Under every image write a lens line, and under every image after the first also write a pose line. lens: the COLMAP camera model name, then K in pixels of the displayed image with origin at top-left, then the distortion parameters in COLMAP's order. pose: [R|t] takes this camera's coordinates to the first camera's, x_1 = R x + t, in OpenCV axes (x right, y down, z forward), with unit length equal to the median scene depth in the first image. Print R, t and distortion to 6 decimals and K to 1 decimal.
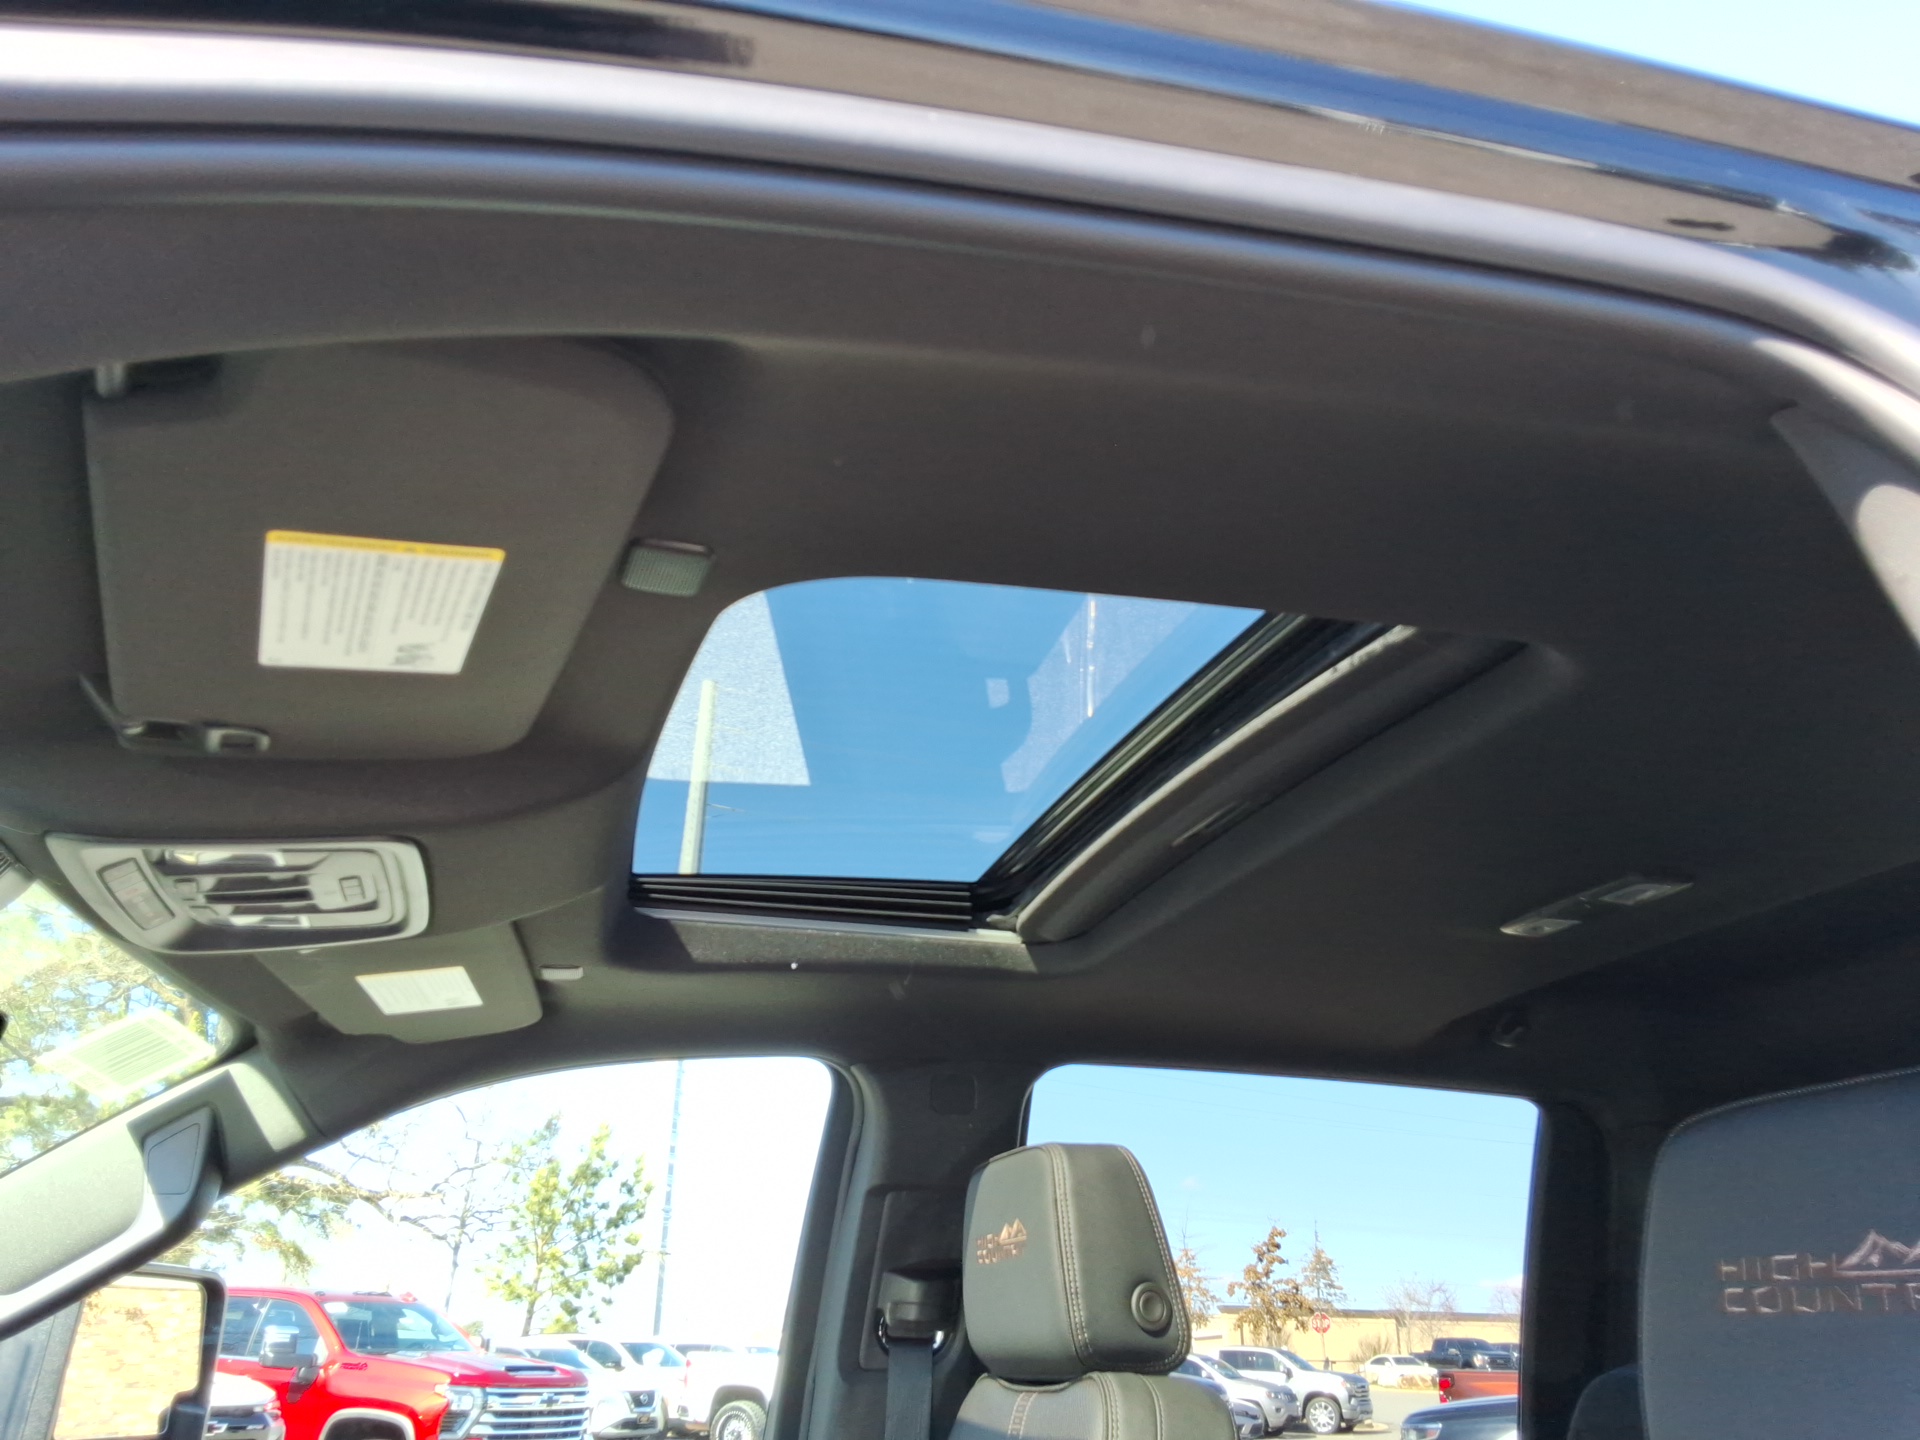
lens RADIAL K [[1541.8, 0, 946.9], [0, 1541.8, 688.2], [0, 0, 1]] dist [0.102823, -0.155275]
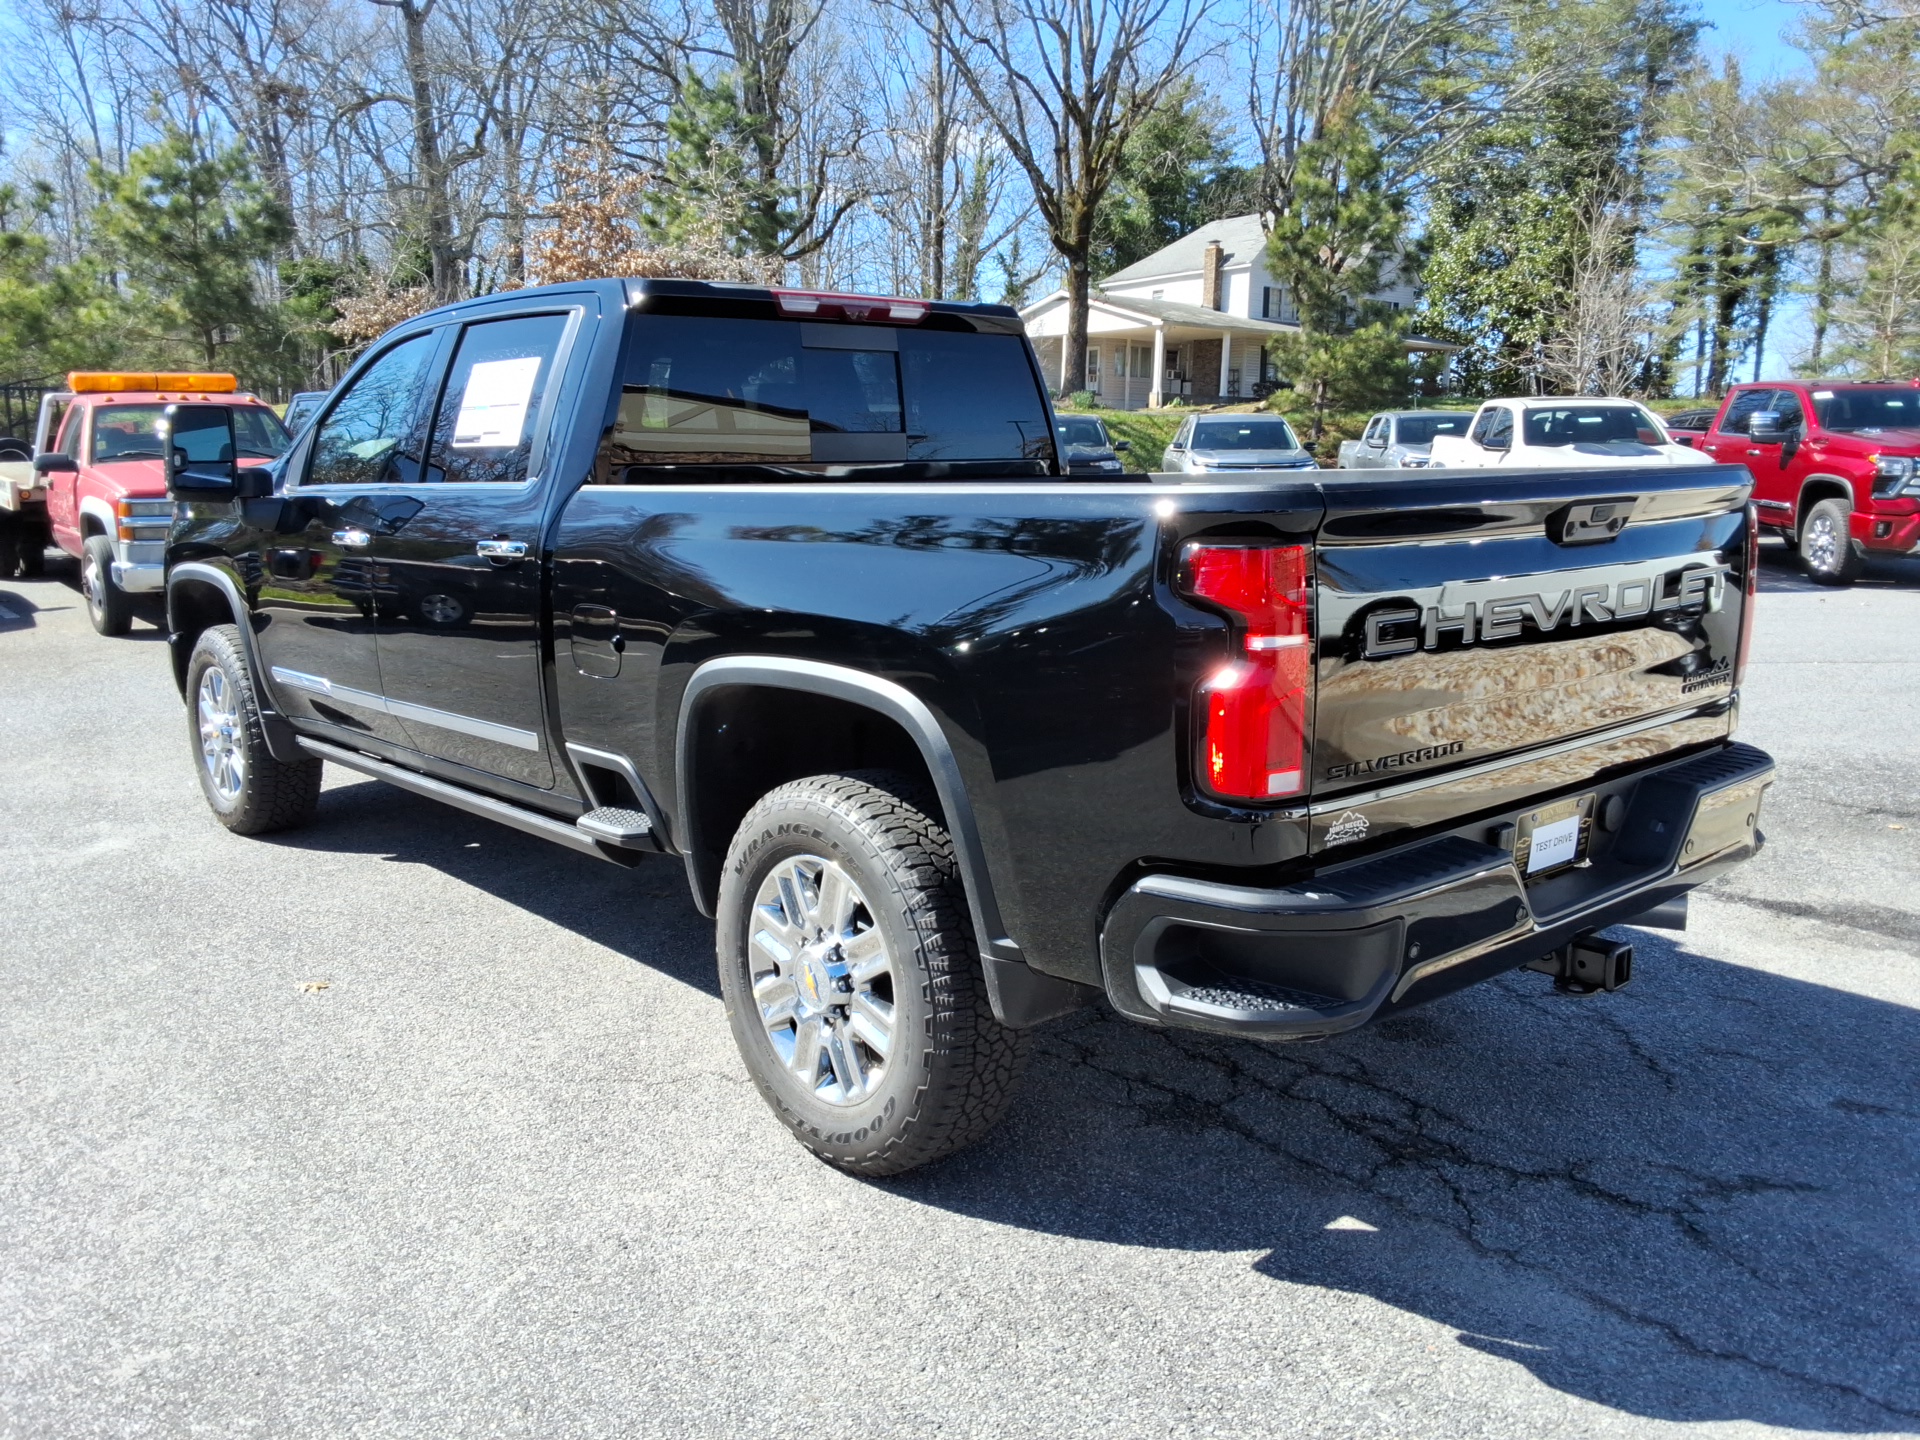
lens RADIAL K [[1541.8, 0, 980.1], [0, 1541.8, 705.3], [0, 0, 1]] dist [0.102823, -0.155275]
pose [[0.431081, 0.141176, -0.891201, 0.456522], [0.362947, 0.877129, 0.314507, -0.000650], [0.826099, -0.459036, 0.326874, -0.014698]]
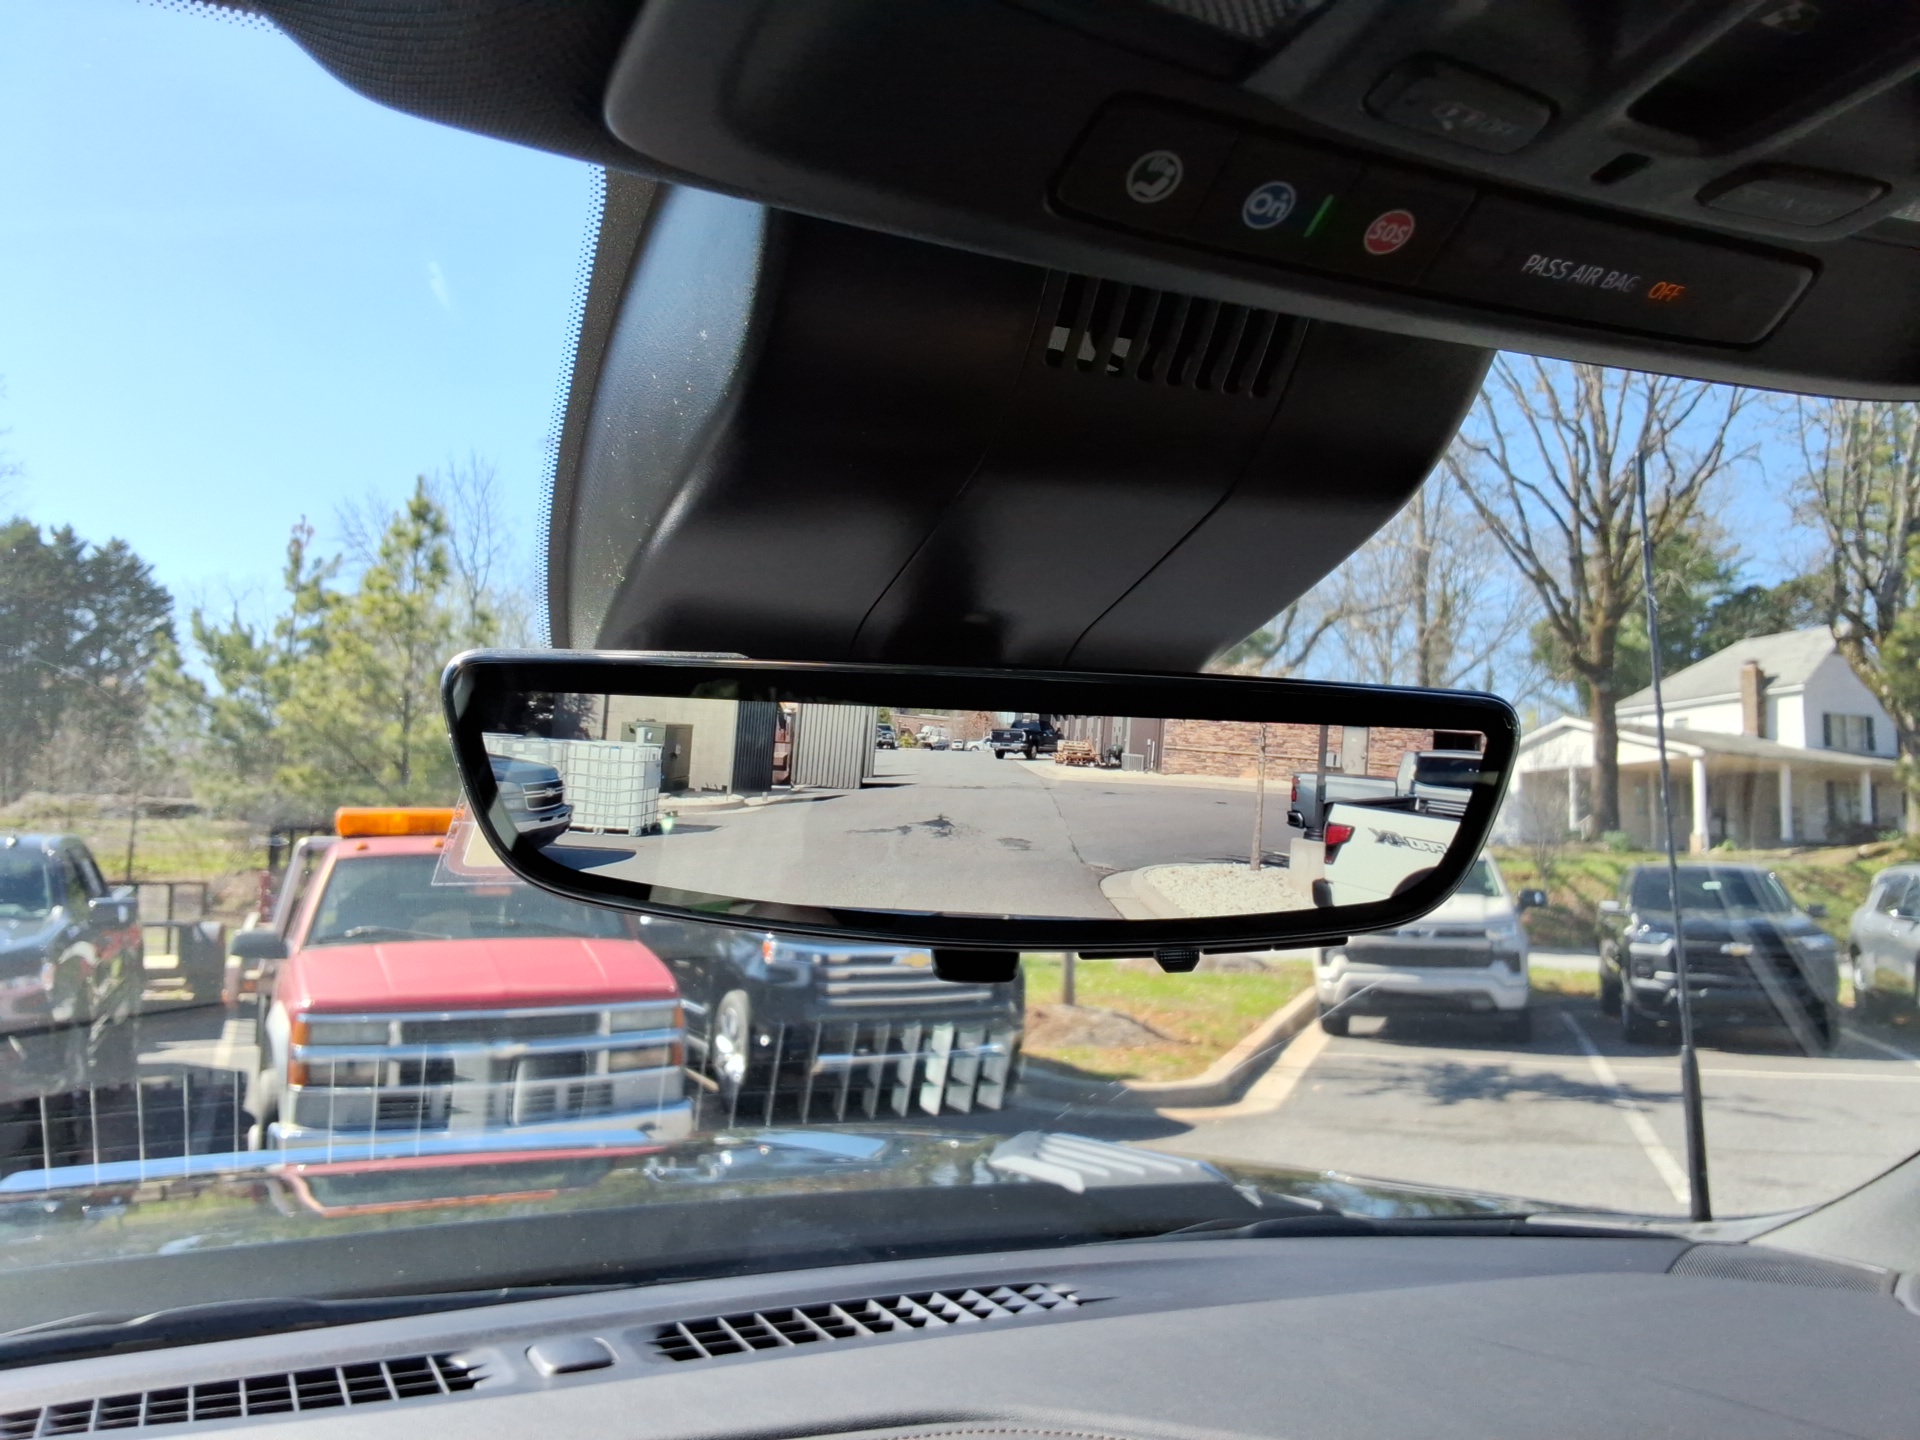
lens RADIAL K [[1541.8, 0, 960.1], [0, 1541.8, 704.2], [0, 0, 1]] dist [0.102823, -0.155275]
pose [[0.164196, -0.118847, -0.979242, -0.022405], [0.384940, 0.921728, -0.047321, 0.014061], [0.908218, -0.369180, 0.197093, 0.065518]]
